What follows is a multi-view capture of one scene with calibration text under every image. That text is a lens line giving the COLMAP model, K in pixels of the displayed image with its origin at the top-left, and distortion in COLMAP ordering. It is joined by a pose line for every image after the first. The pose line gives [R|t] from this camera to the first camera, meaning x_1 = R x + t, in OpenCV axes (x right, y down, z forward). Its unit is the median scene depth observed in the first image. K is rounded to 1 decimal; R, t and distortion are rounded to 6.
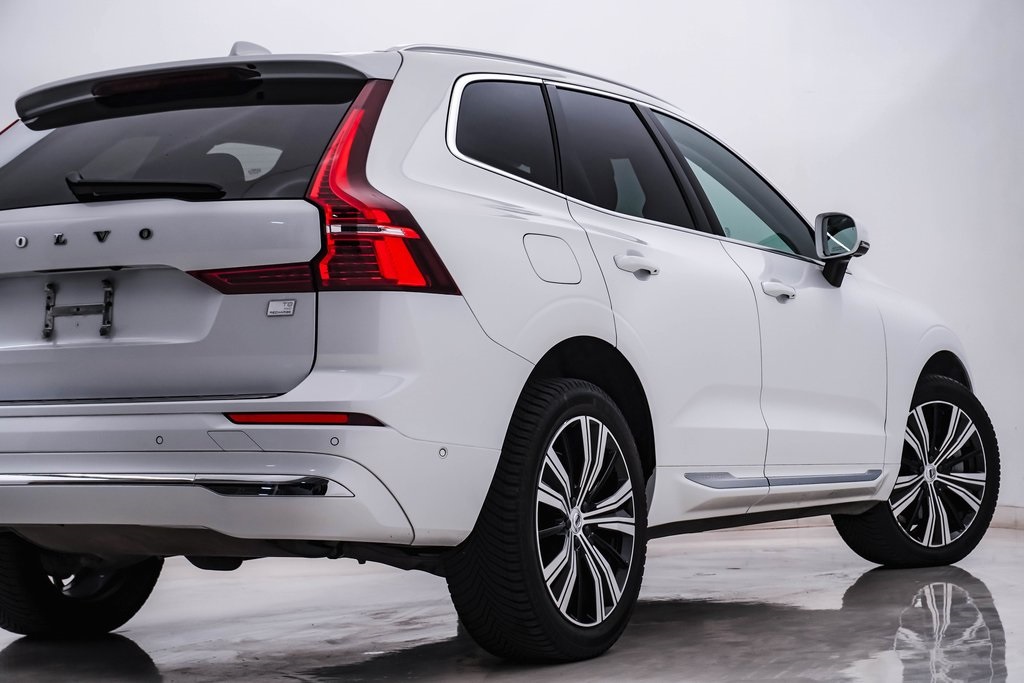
lens RADIAL K [[2188.6, 0, 512.0], [0, 2188.6, 341.5], [0, 0, 1]] dist [0.001284, 0.360670]
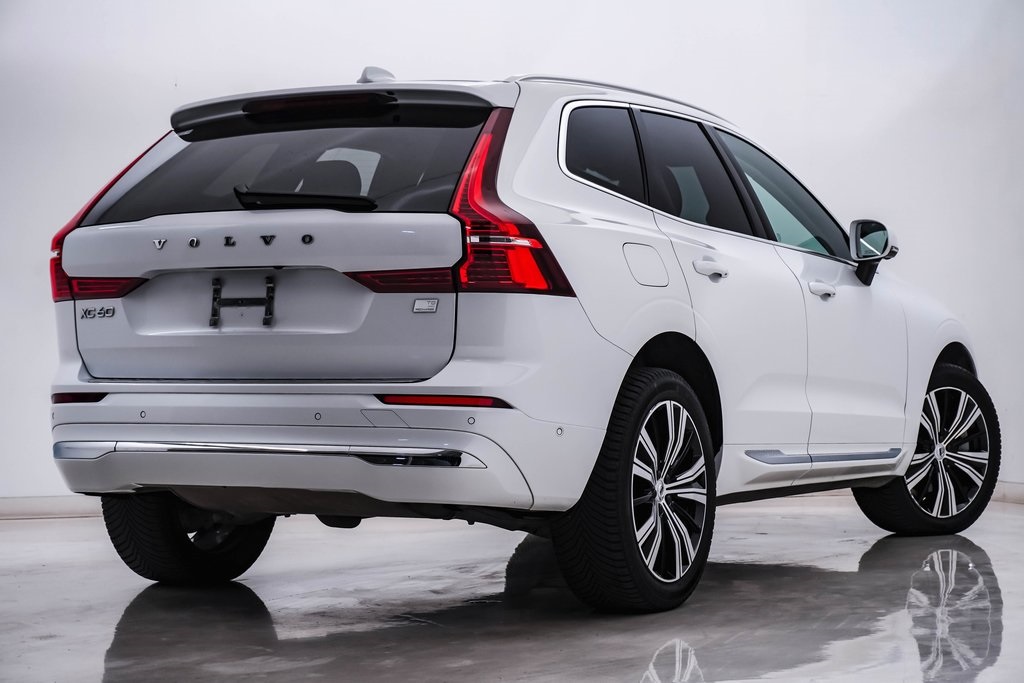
lens RADIAL K [[2188.6, 0, 512.0], [0, 2188.6, 341.5], [0, 0, 1]] dist [0.001284, 0.360670]
pose [[0.999489, 0.020120, 0.024843, -0.083675], [-0.020575, 0.999623, 0.018196, -0.017563], [-0.024467, -0.018698, 0.999526, -0.163306]]
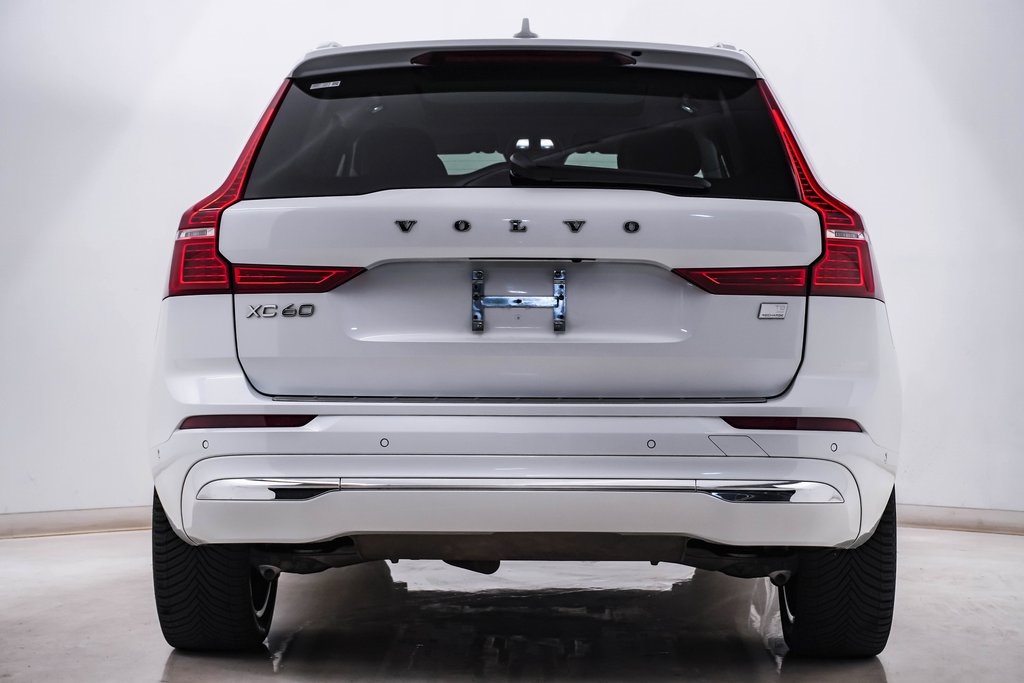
lens RADIAL K [[2188.6, 0, 512.0], [0, 2188.6, 341.5], [0, 0, 1]] dist [0.001284, 0.360670]
pose [[0.876041, 0.027983, 0.481423, -0.648724], [-0.037576, 0.999241, 0.010295, -0.006982], [-0.480770, -0.027109, 0.876428, 0.184079]]
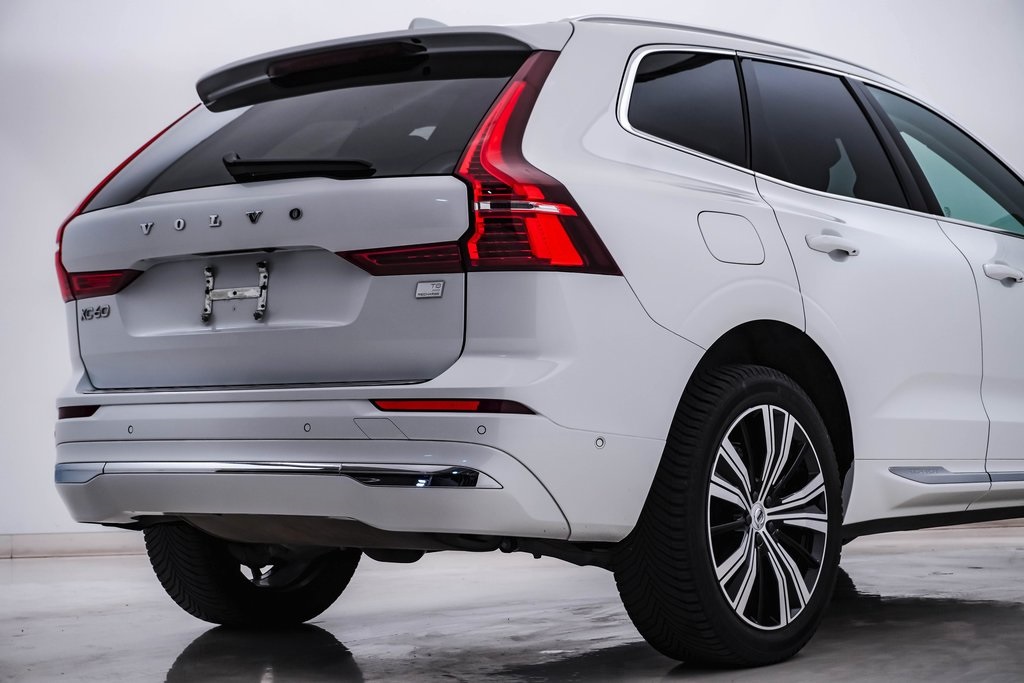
lens RADIAL K [[2082.8, 0, 512.0], [0, 2082.8, 341.5], [0, 0, 1]] dist [0.038581, 0.235795]
pose [[0.987511, -0.000517, -0.157550, 0.069340], [0.000713, 0.999999, 0.001184, 0.005888], [0.157549, -0.001281, 0.987510, 0.104569]]
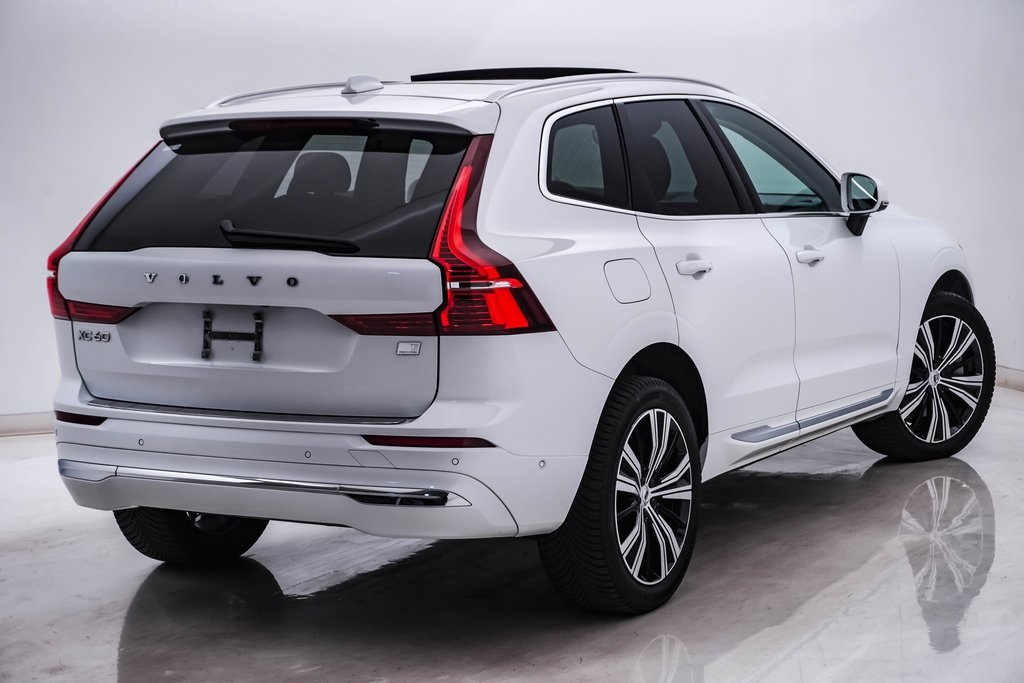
lens RADIAL K [[2188.6, 0, 512.0], [0, 2188.6, 341.5], [0, 0, 1]] dist [0.001284, 0.360670]
pose [[0.999972, -0.001521, 0.007389, -0.054812], [0.000446, 0.989673, 0.143341, -0.182154], [-0.007530, -0.143333, 0.989646, -0.180353]]
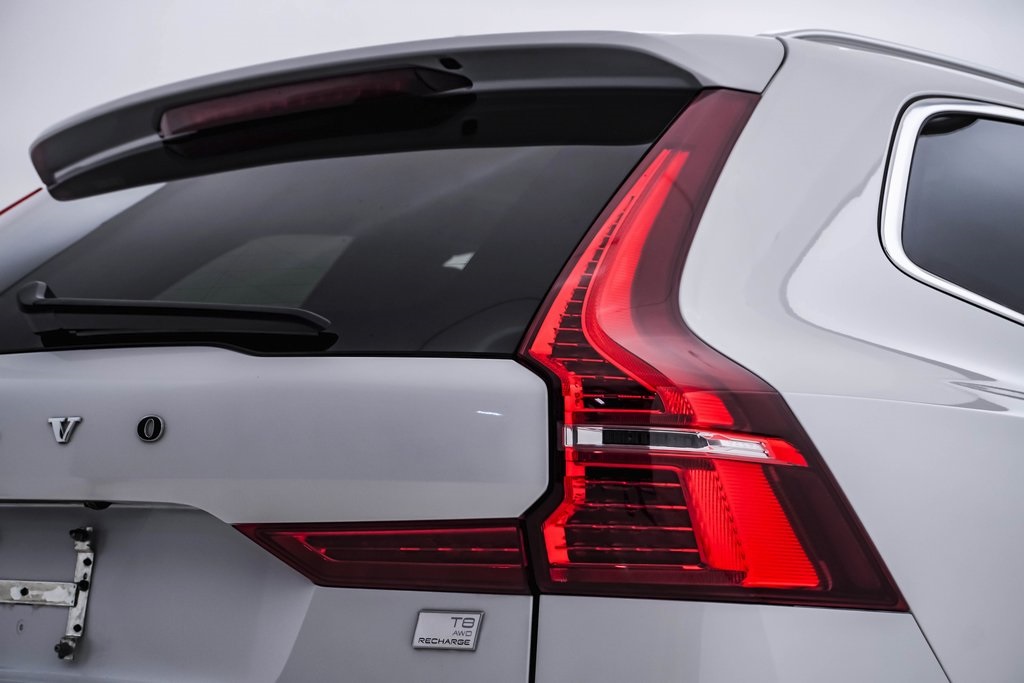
lens RADIAL K [[2188.6, 0, 512.0], [0, 2188.6, 341.5], [0, 0, 1]] dist [0.001284, 0.360670]
pose [[0.981756, 0.029146, -0.187900, -0.020128], [-0.042689, 0.996742, -0.068436, -0.038864], [0.185293, 0.075209, 0.979801, 0.581288]]
